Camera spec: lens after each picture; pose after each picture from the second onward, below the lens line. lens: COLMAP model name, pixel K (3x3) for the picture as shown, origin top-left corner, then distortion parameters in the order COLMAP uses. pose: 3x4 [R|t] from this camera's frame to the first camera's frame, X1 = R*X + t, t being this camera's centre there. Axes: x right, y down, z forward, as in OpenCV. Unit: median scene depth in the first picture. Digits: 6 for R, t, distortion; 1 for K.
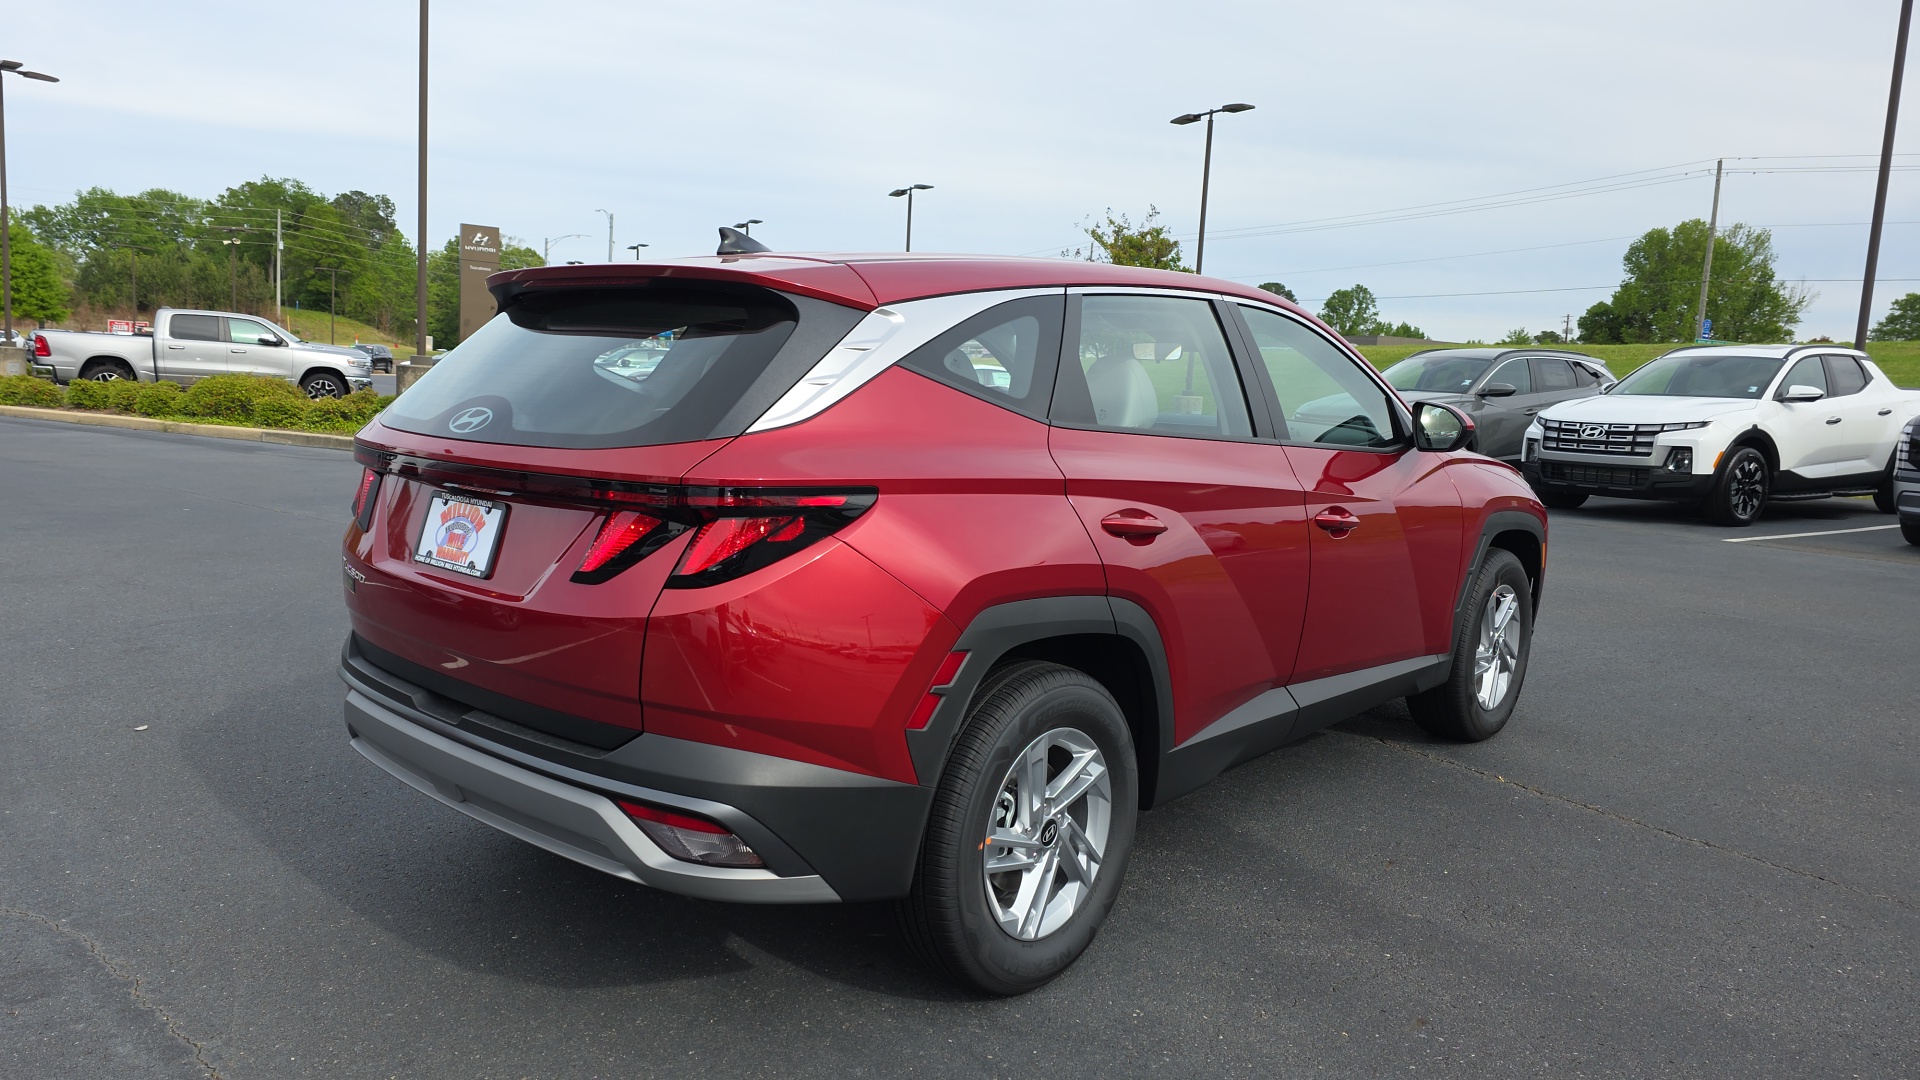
lens RADIAL K [[1315.9, 0, 947.0], [0, 1315.9, 529.6], [0, 0, 1]] dist [0.060893, -0.032306]
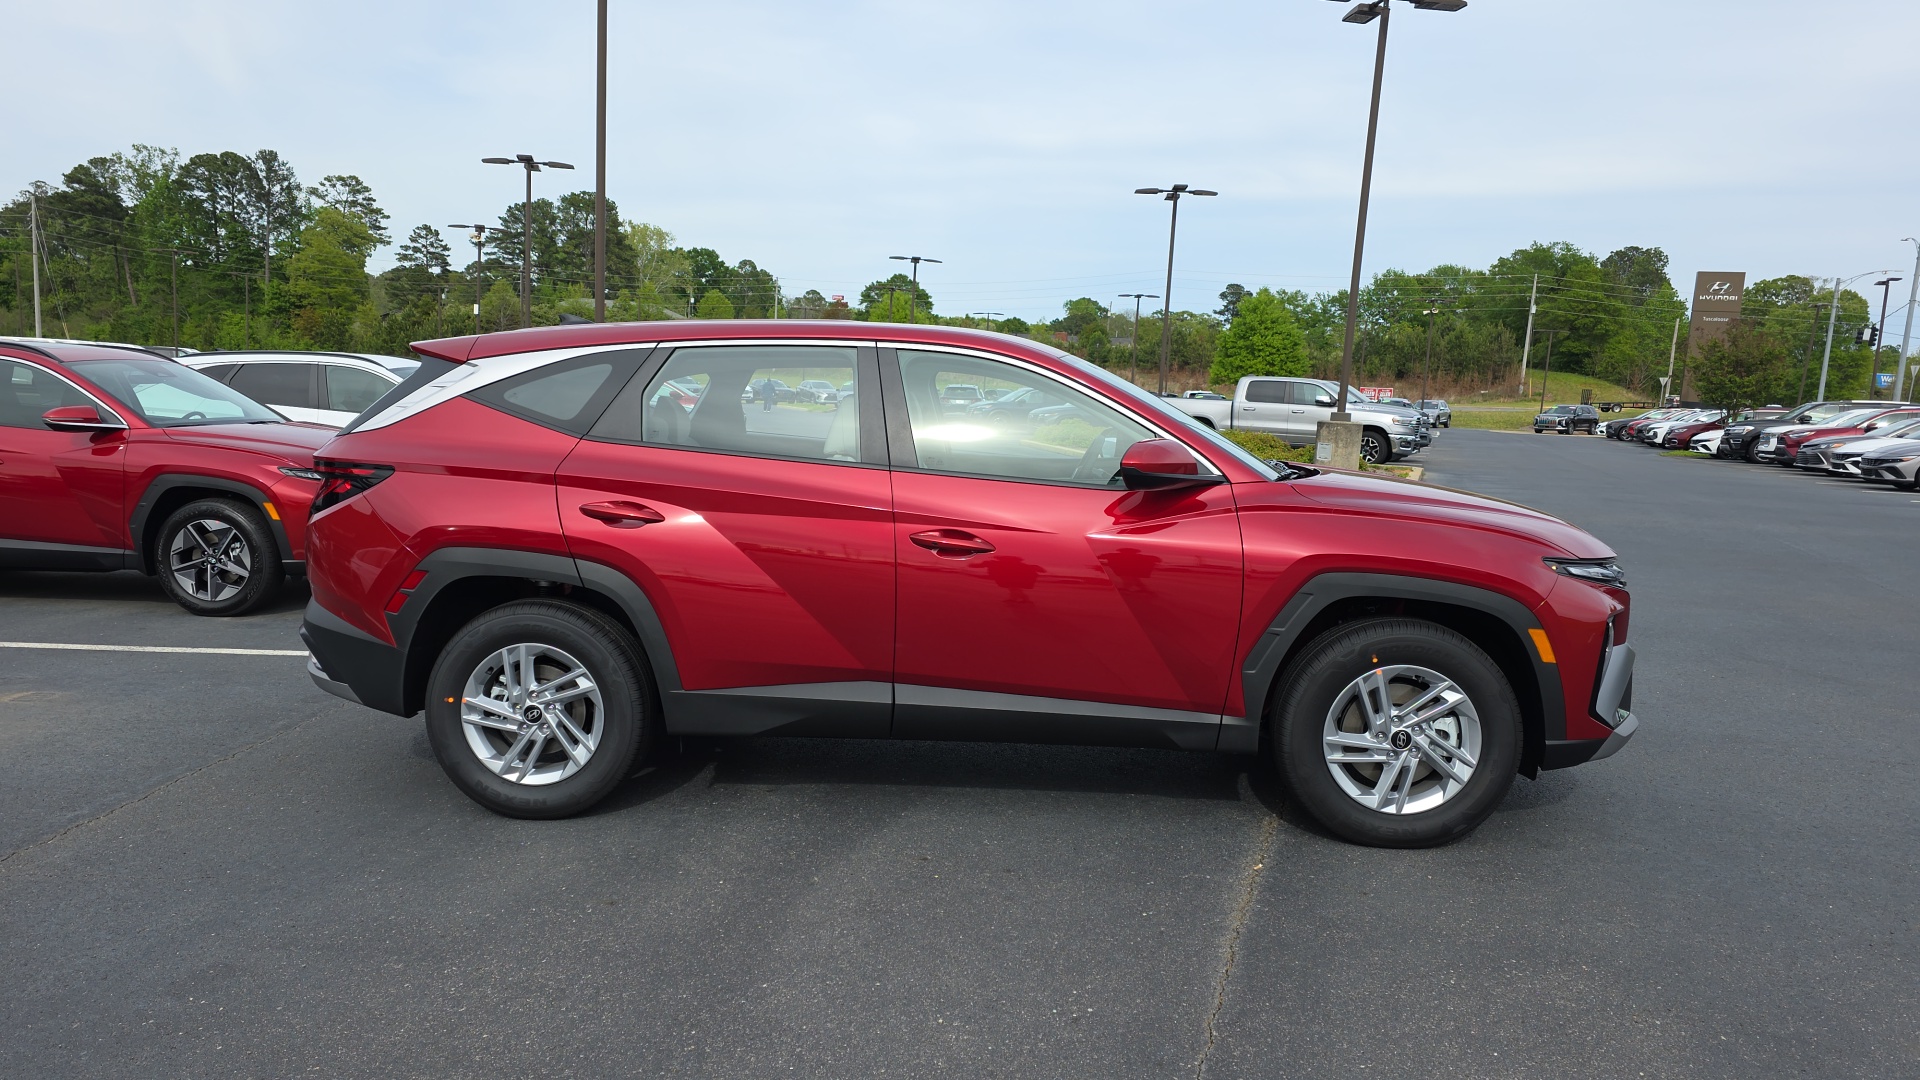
lens RADIAL K [[1386.9, 0, 956.7], [0, 1386.9, 537.6], [0, 0, 1]] dist [0.069923, -0.073387]
pose [[0.612310, 0.067077, -0.787767, 0.529430], [-0.103144, 0.994656, 0.004522, -0.007227], [0.783861, 0.078485, 0.615956, 0.133669]]
